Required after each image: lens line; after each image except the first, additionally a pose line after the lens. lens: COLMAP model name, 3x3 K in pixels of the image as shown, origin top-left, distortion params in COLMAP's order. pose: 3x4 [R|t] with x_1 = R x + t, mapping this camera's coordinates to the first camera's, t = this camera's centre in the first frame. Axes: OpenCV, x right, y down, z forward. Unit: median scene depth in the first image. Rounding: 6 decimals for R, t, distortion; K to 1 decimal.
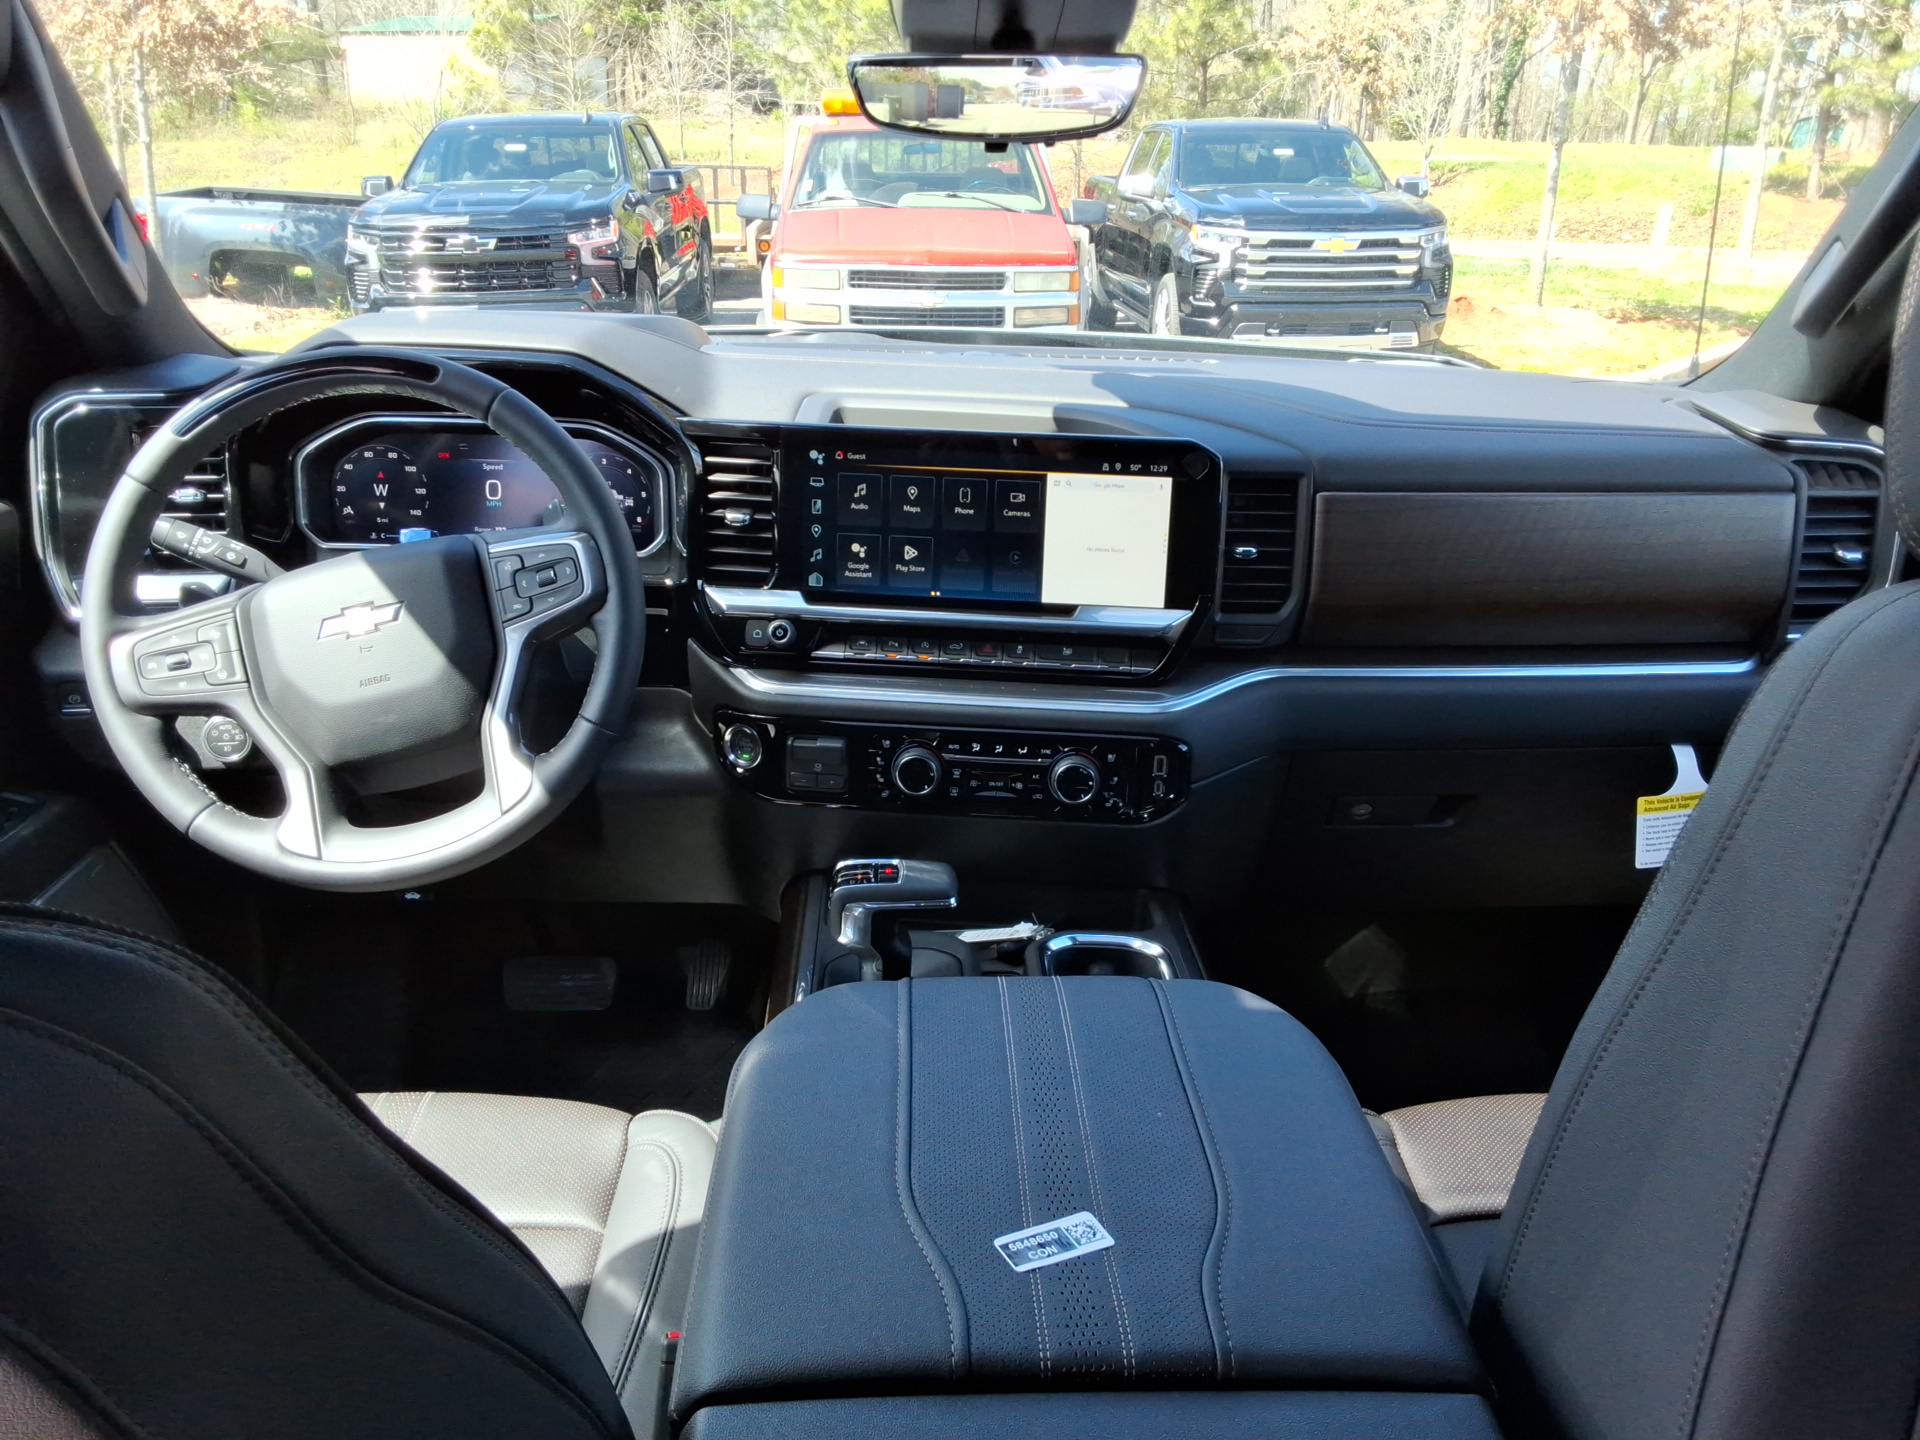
lens RADIAL K [[1538.1, 0, 990.5], [0, 1538.1, 708.5], [0, 0, 1]] dist [0.091692, -0.138314]
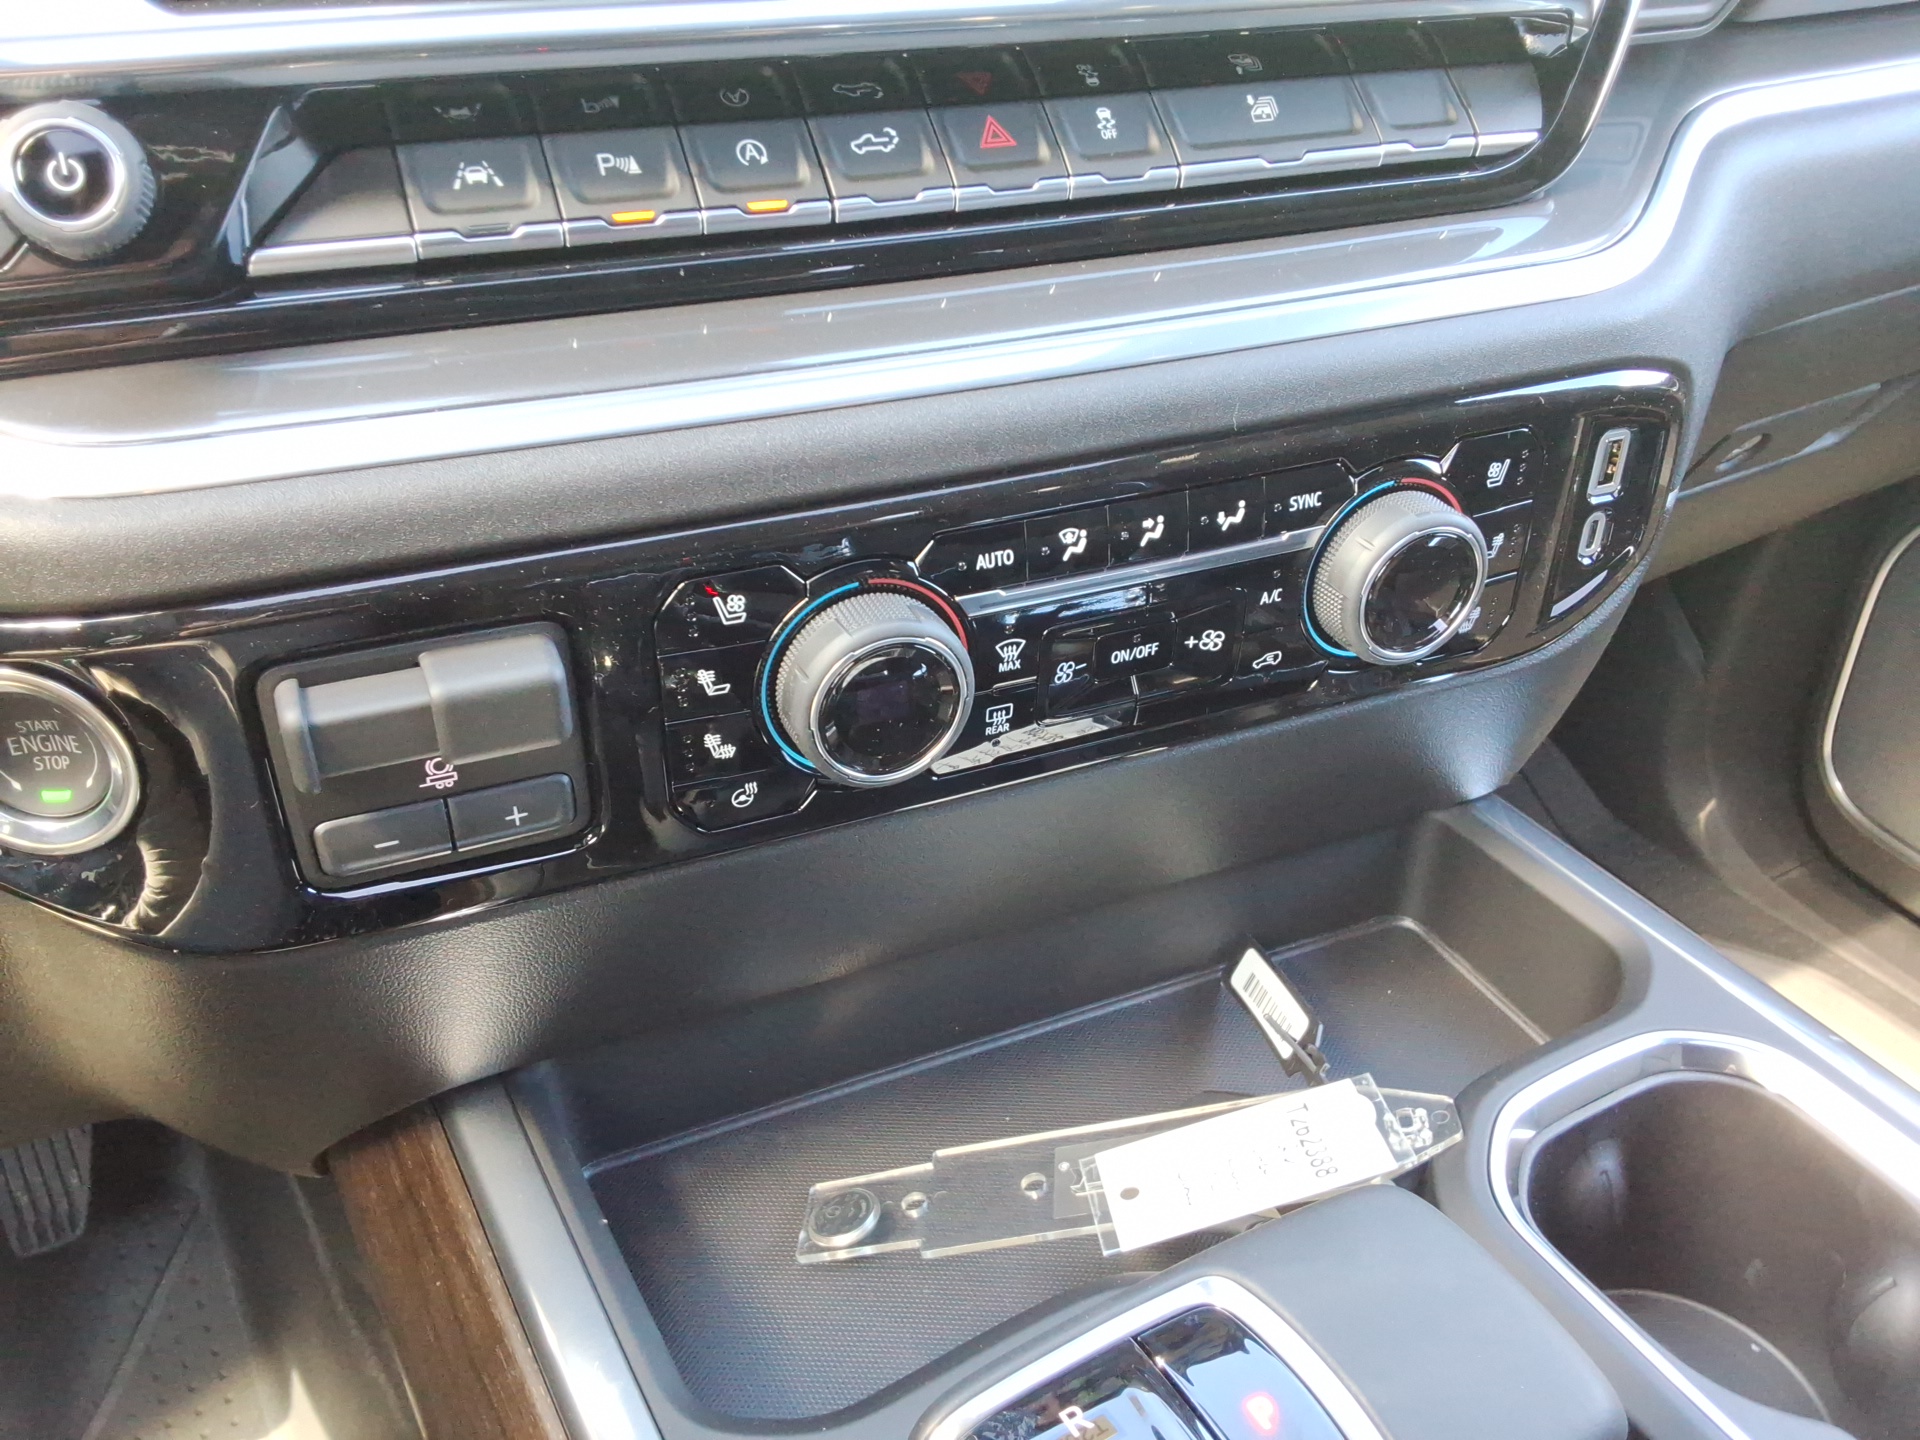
lens RADIAL K [[1538.1, 0, 964.5], [0, 1538.1, 702.2], [0, 0, 1]] dist [0.091692, -0.138314]
pose [[0.885453, -0.260991, 0.384522, -0.130955], [0.144416, 0.940973, 0.306126, -0.030843], [-0.441721, -0.215528, 0.870879, 0.779062]]
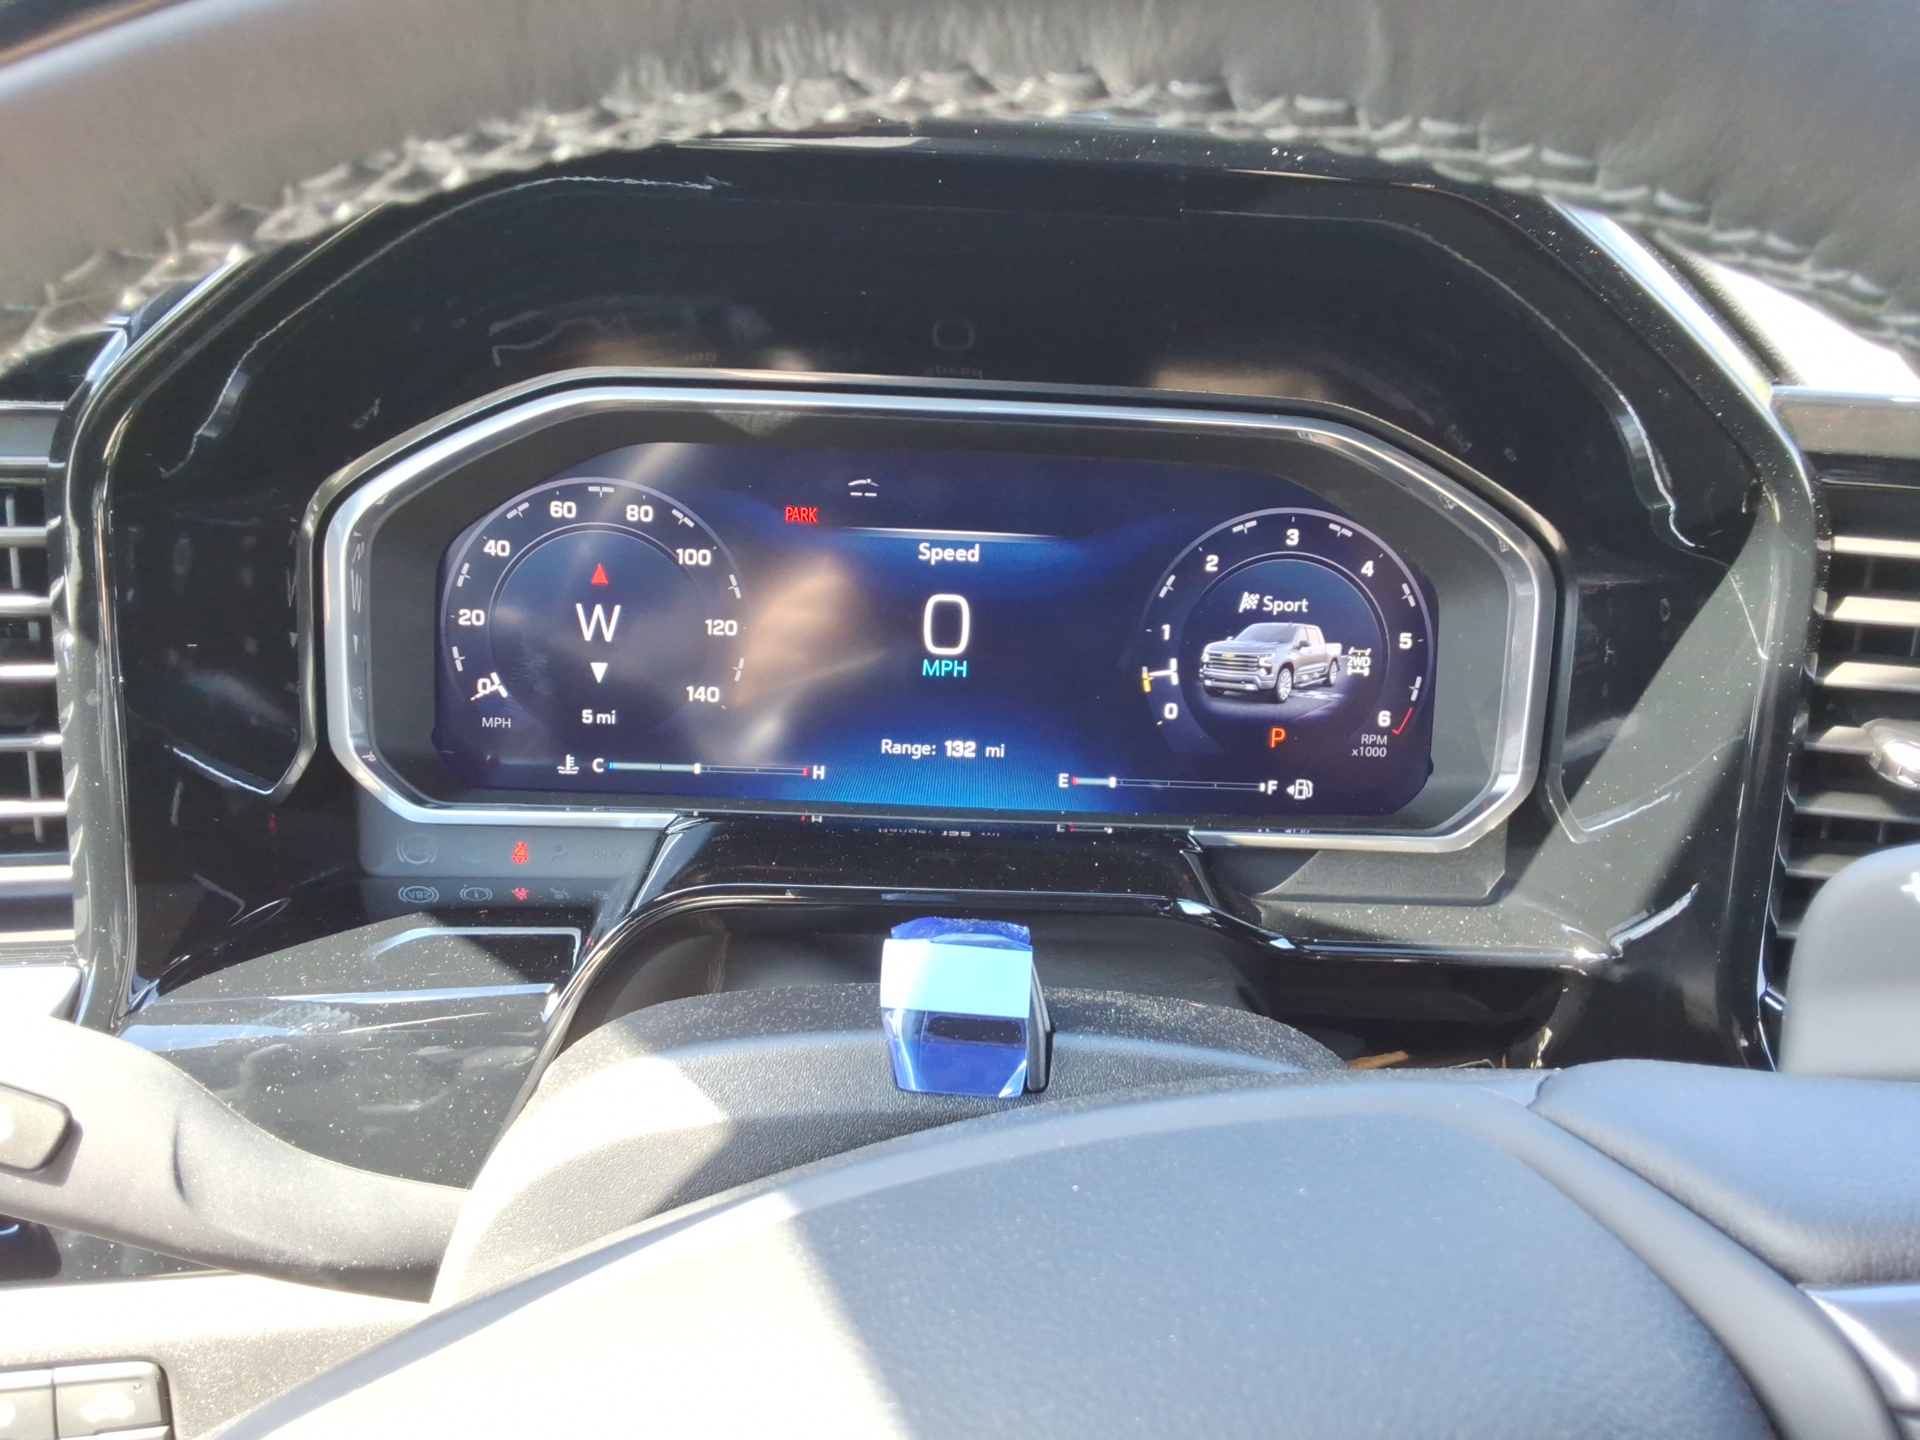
lens RADIAL K [[1538.1, 0, 983.8], [0, 1538.1, 690.9], [0, 0, 1]] dist [0.091692, -0.138314]
pose [[0.999863, 0.016521, 0.001052, -0.340766], [-0.016491, 0.999588, -0.023480, -0.130840], [-0.001440, 0.023459, 0.999724, 0.746710]]
